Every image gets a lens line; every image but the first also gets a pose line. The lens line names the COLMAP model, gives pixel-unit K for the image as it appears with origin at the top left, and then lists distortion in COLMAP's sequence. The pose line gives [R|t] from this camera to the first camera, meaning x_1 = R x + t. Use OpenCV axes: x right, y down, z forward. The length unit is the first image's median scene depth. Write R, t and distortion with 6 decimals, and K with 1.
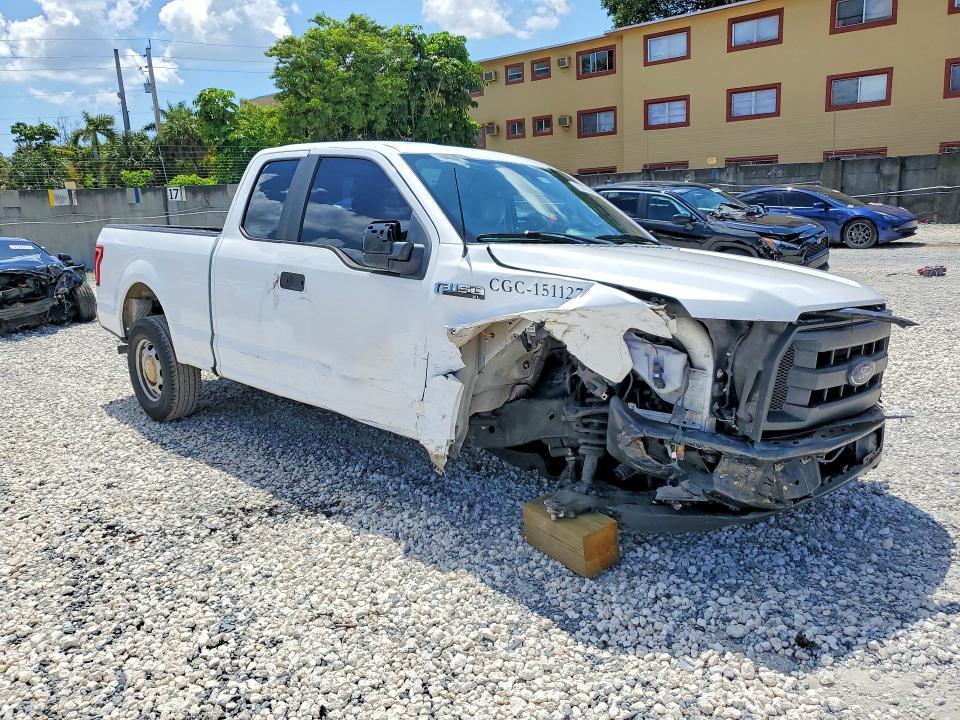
lens RADIAL K [[759.2, 0, 480.6], [0, 759.2, 348.8], [0, 0, 1]] dist [-0.000709, 0.047682]
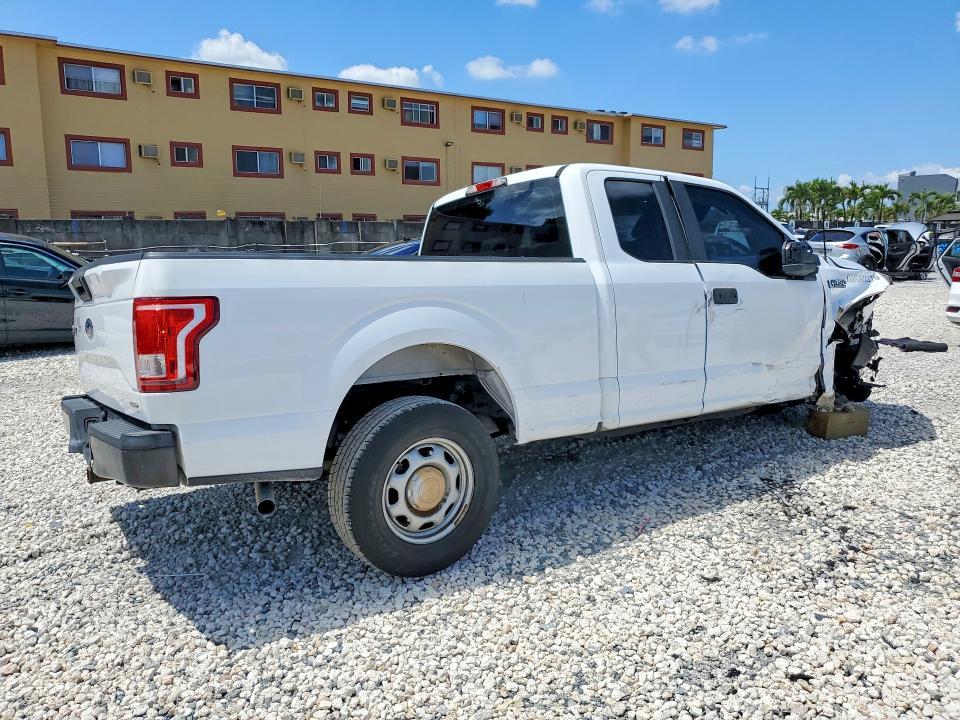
lens RADIAL K [[747.8, 0, 473.1], [0, 747.8, 361.8], [0, 0, 1]] dist [0.007406, 0.012754]
pose [[0.200814, -0.121542, 0.972060, -1.158510], [0.199860, 0.976487, 0.080807, -0.132127], [-0.959025, 0.178049, 0.220384, 0.959717]]
